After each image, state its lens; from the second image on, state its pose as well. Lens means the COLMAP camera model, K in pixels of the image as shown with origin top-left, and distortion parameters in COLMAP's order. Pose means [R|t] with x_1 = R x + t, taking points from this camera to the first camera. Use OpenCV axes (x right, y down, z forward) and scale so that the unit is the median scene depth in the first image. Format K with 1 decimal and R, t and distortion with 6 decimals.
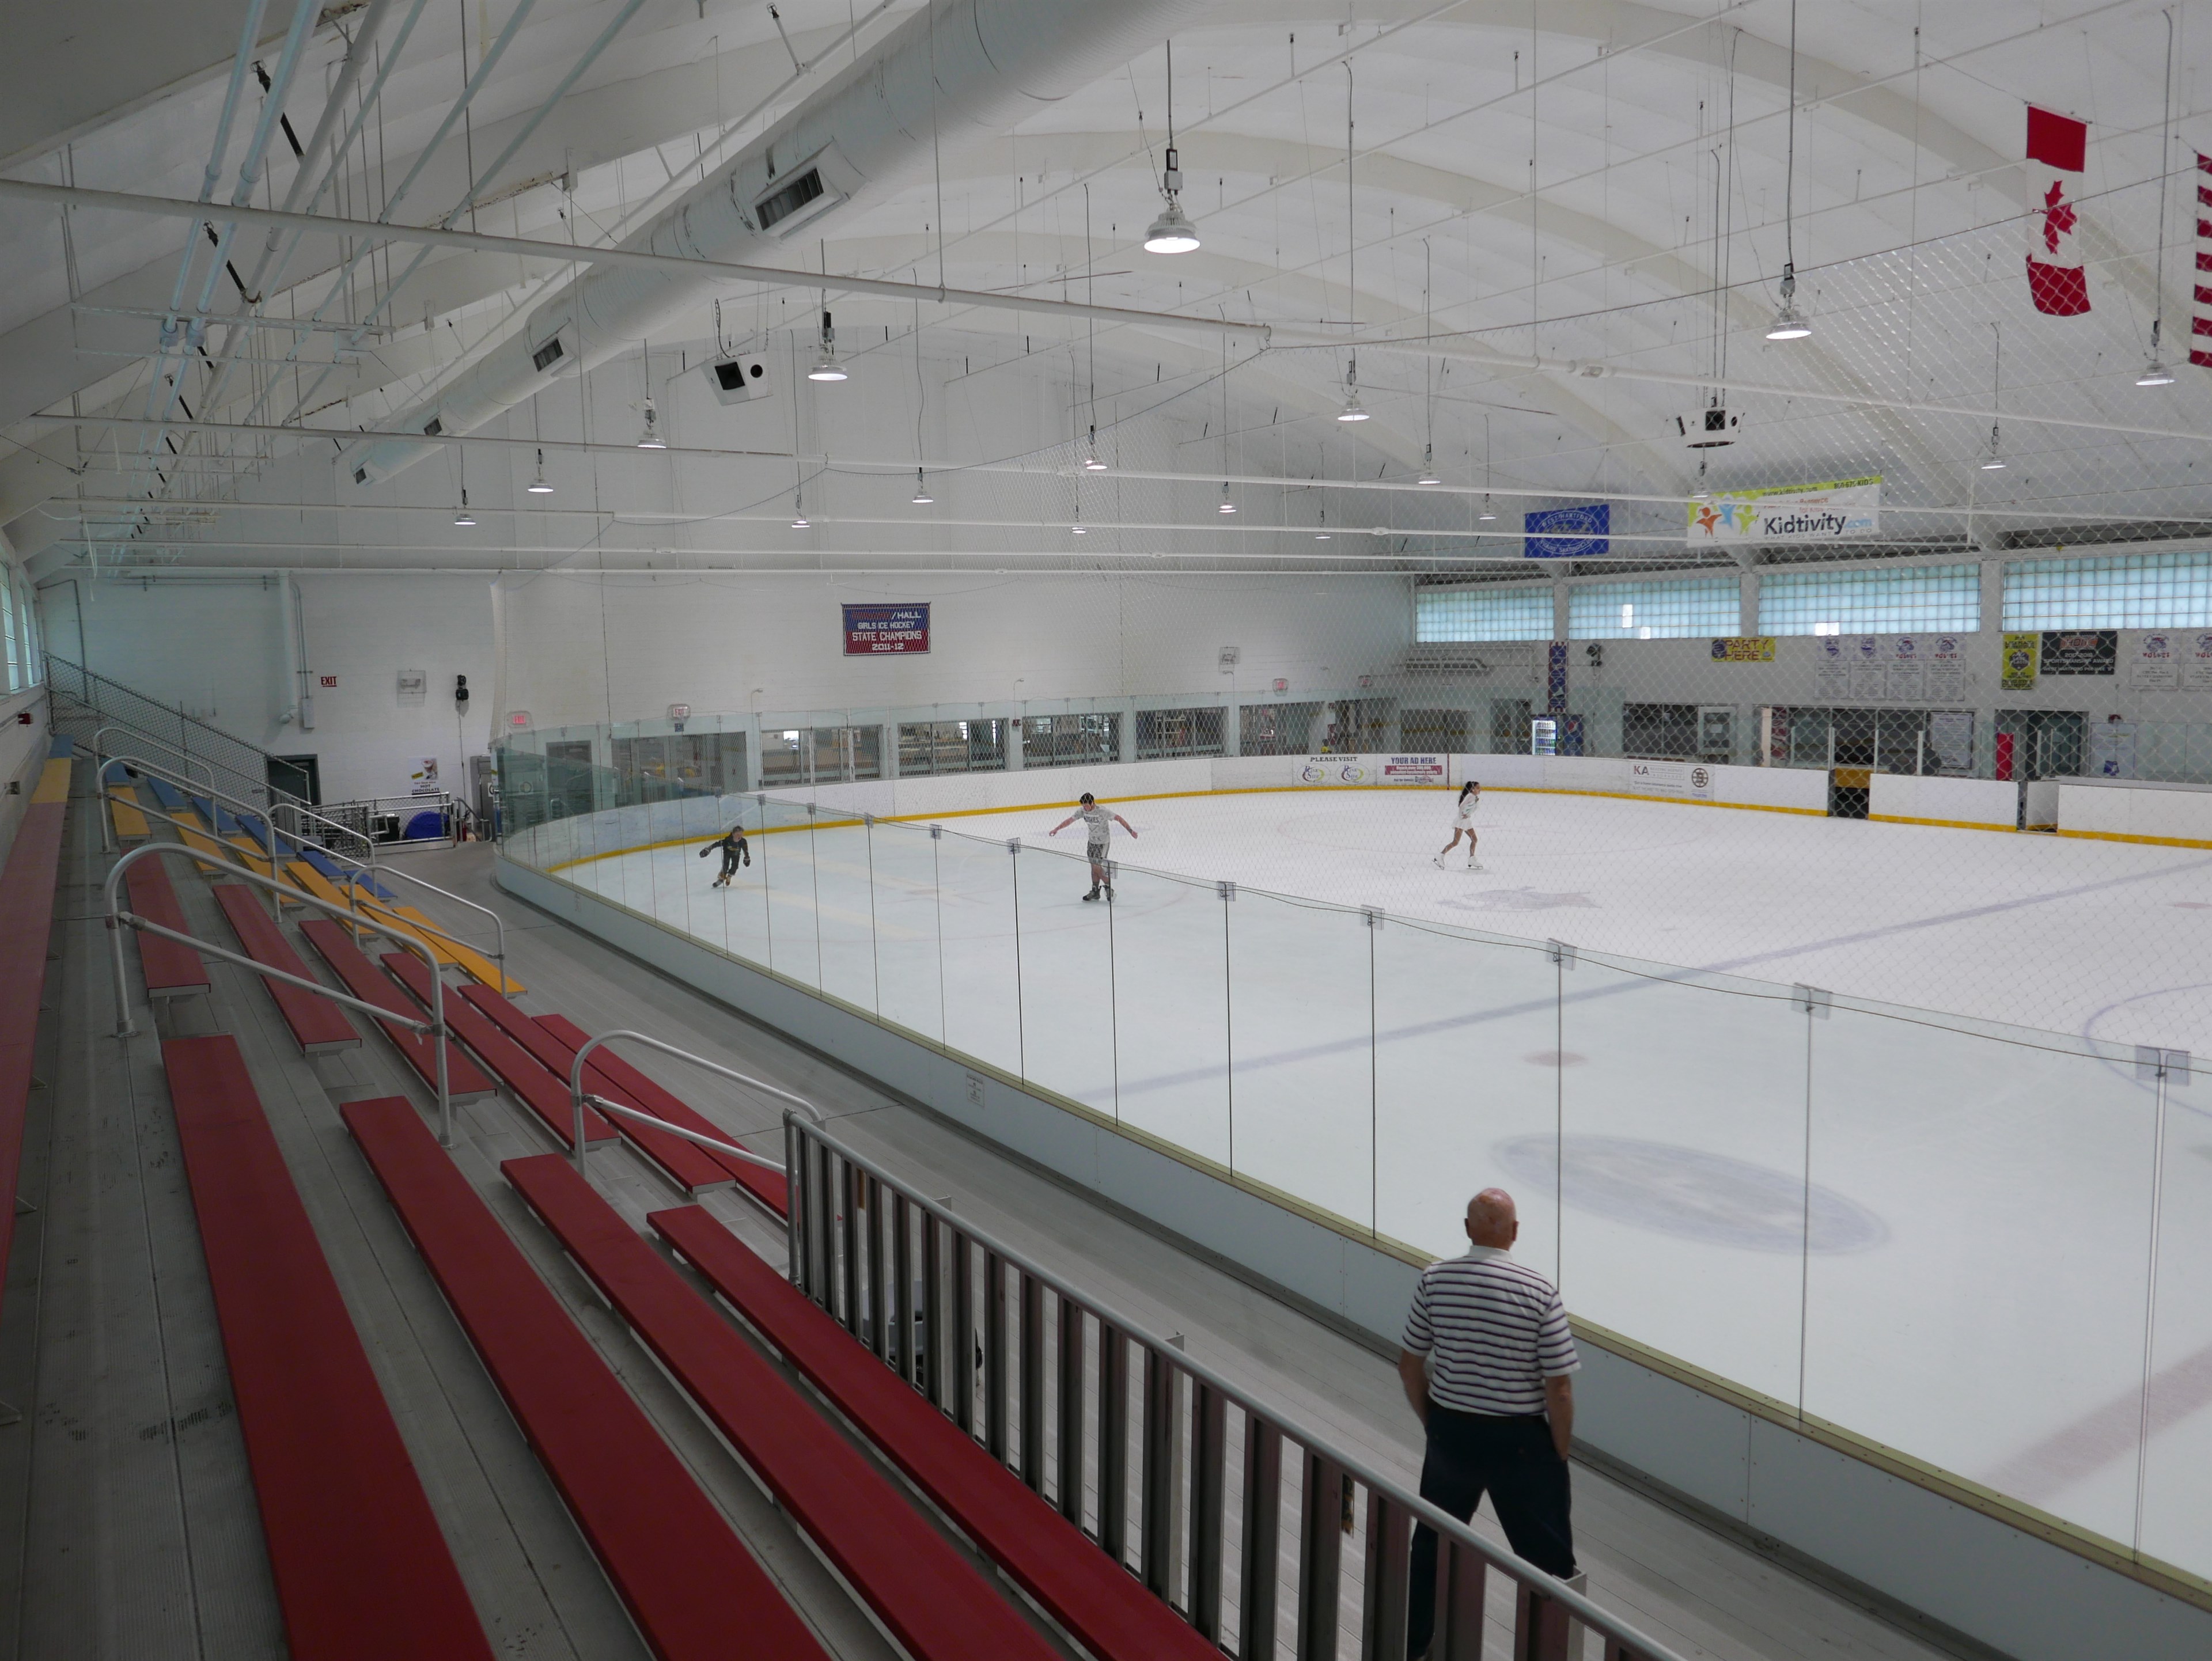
lens RADIAL K [[1599.2, 0, 1066.6], [0, 1599.2, 821.0], [0, 0, 1]] dist [-0.033116, 0.019349]
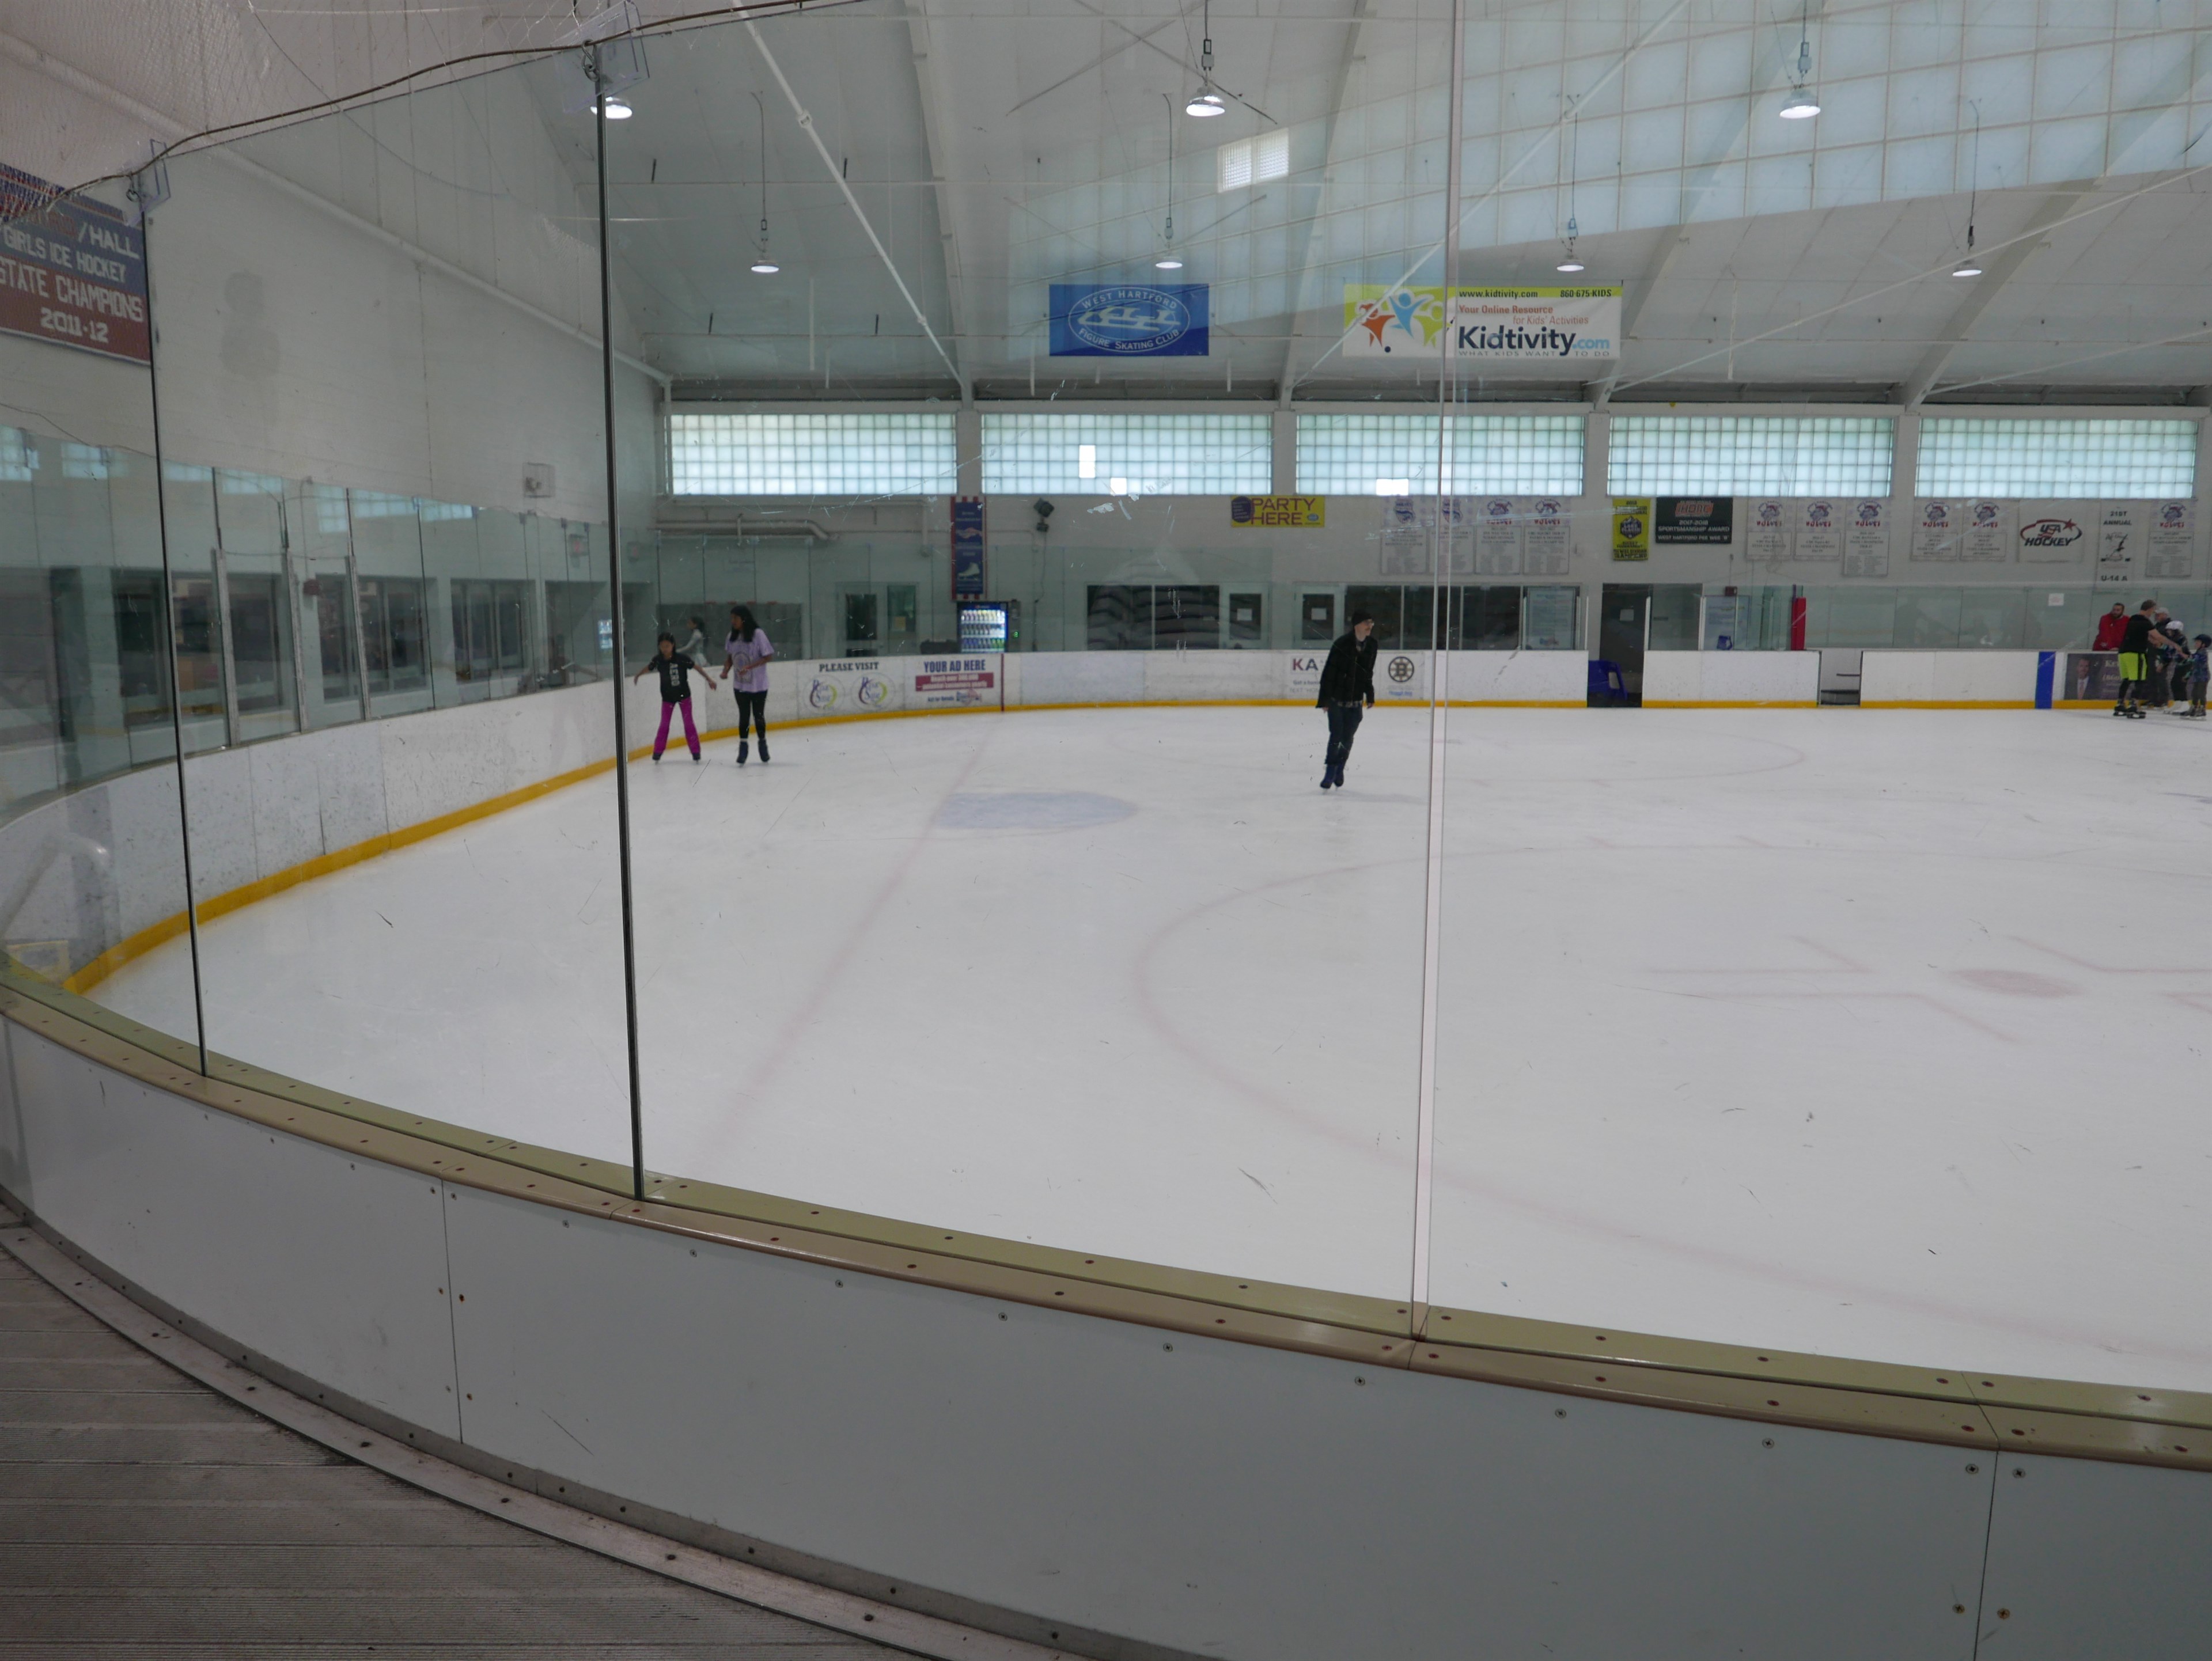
lens RADIAL K [[1599.2, 0, 1120.0], [0, 1599.2, 833.7], [0, 0, 1]] dist [-0.033116, 0.019349]
pose [[0.513519, -0.101754, 0.852023, -0.300000], [0.080762, 0.994268, 0.070066, -0.013074], [-0.854269, 0.032831, 0.518794, 0.689910]]
